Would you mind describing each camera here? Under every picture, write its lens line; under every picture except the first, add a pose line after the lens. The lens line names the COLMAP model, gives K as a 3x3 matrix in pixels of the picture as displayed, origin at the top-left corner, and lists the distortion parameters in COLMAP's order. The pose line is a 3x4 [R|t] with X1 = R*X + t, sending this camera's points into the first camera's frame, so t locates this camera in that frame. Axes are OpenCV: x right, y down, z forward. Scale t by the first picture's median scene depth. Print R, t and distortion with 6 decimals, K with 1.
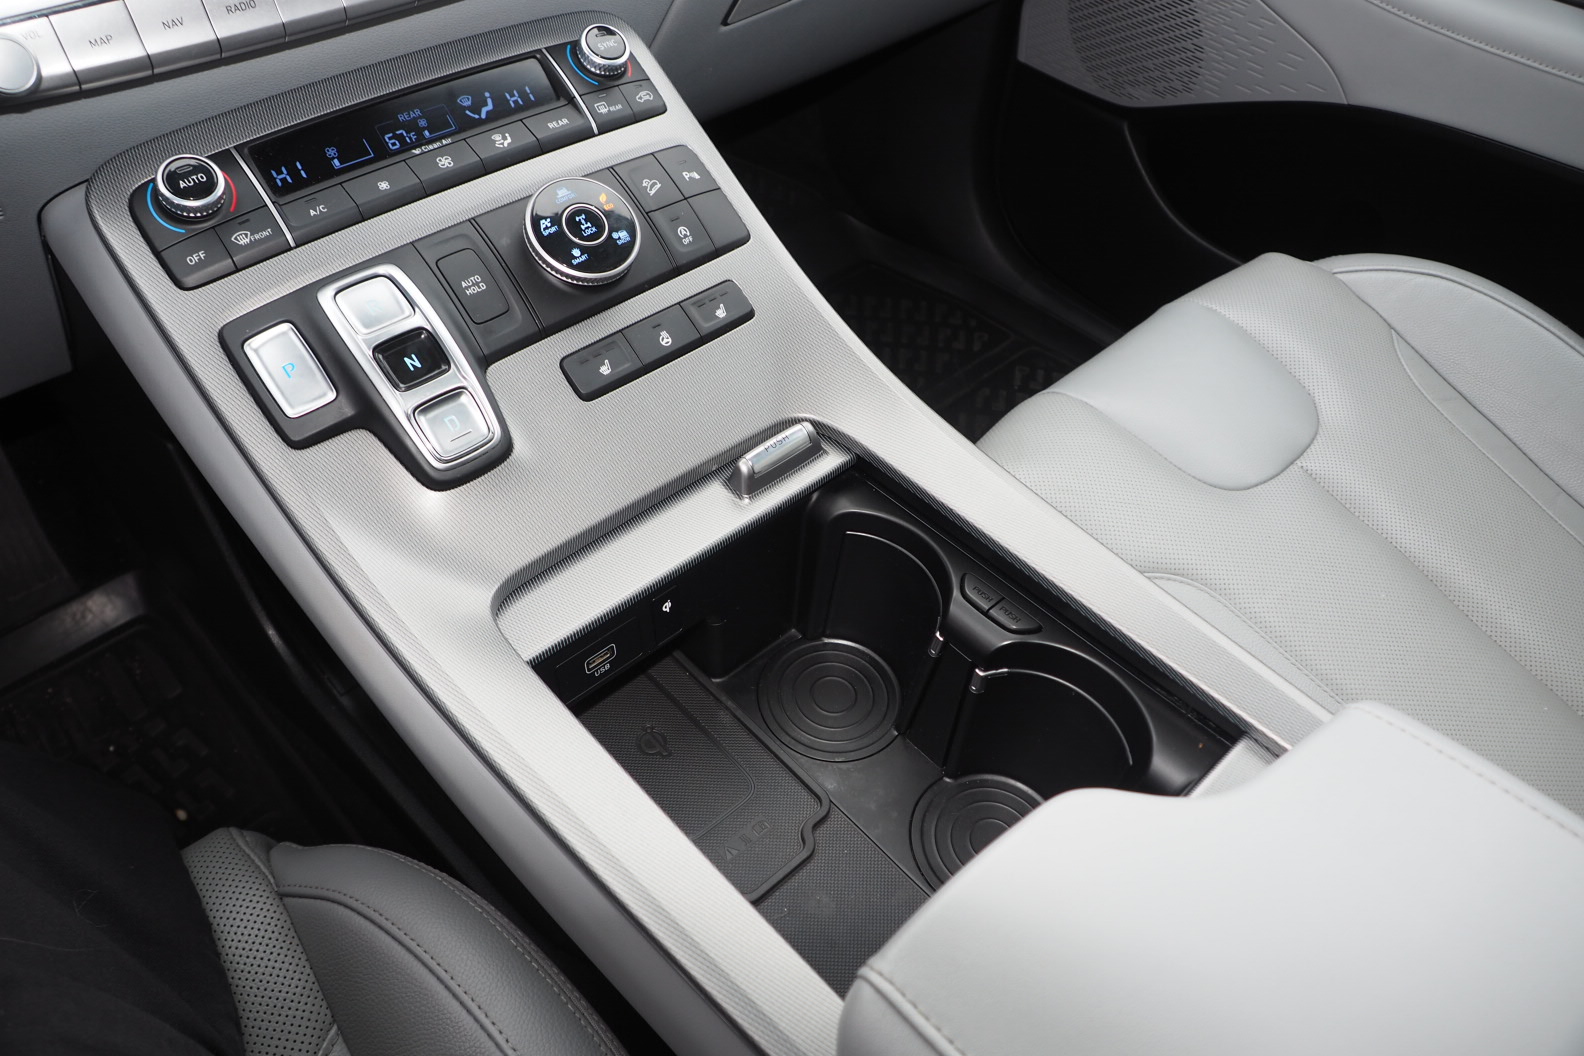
lens RADIAL K [[1113.2, 0, 780.7], [0, 1113.2, 522.8], [0, 0, 1]] dist [-0.030368, 0.007700]
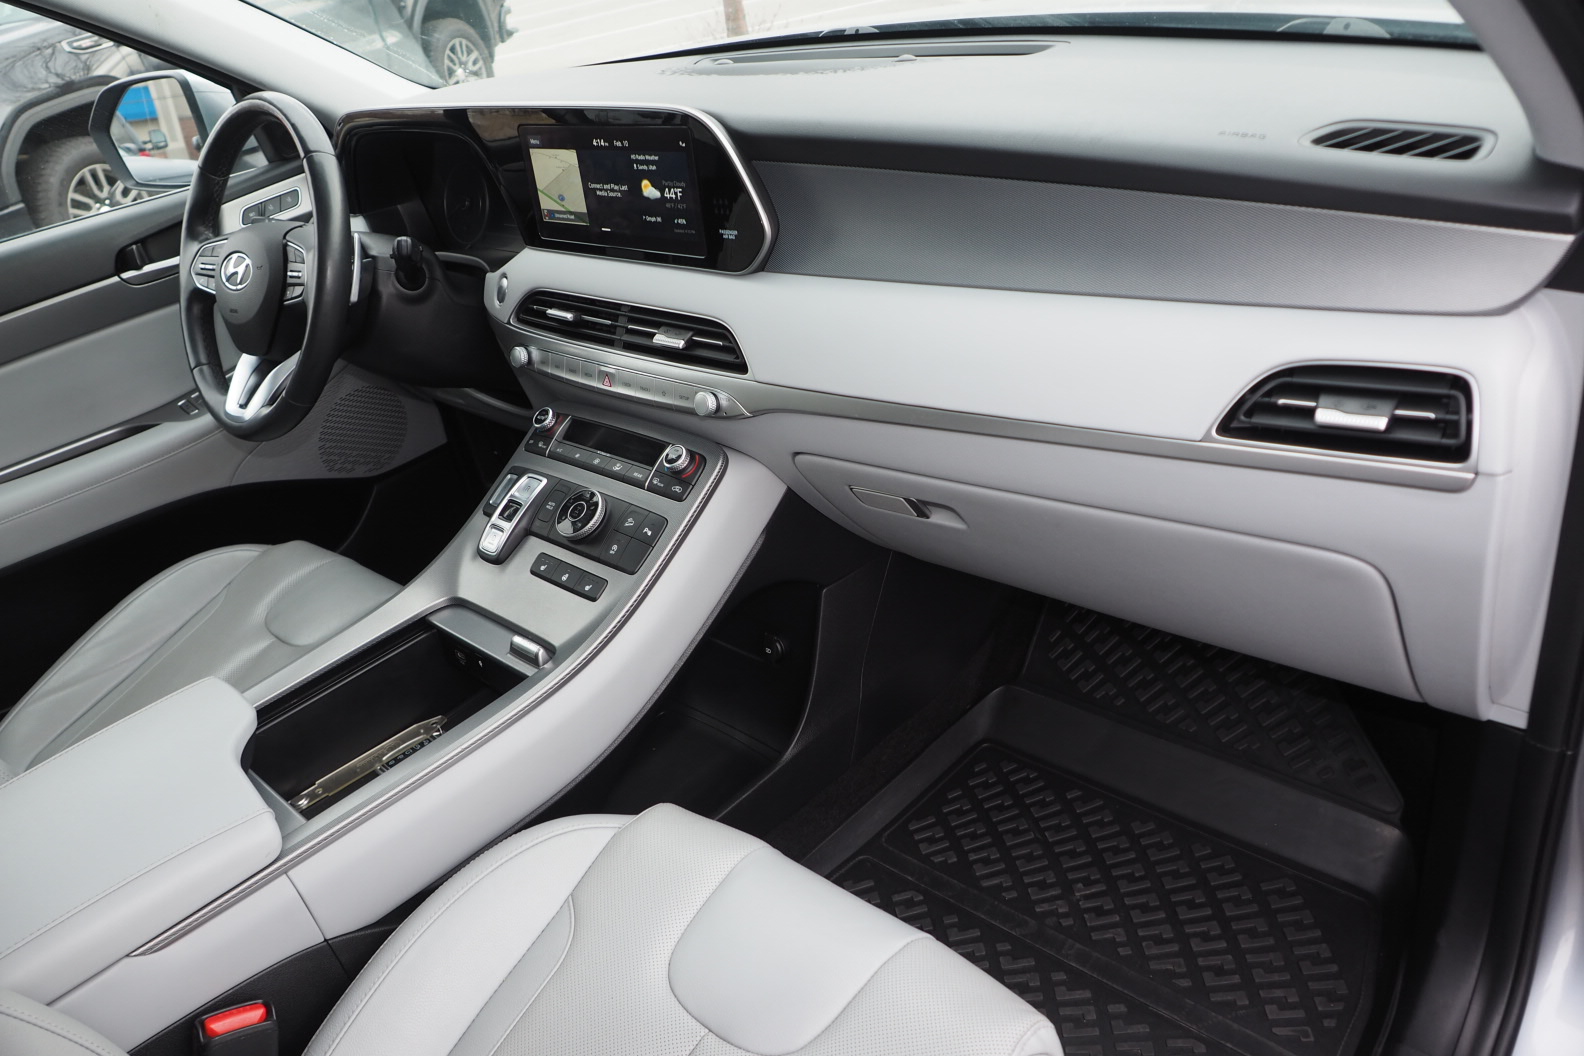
lens RADIAL K [[1113.2, 0, 801.2], [0, 1113.2, 533.4], [0, 0, 1]] dist [-0.030368, 0.007700]
pose [[0.089214, 0.452181, -0.887453, 1.621712], [-0.610287, 0.728972, 0.310080, -1.070956], [0.787141, 0.513938, 0.340995, 0.603592]]
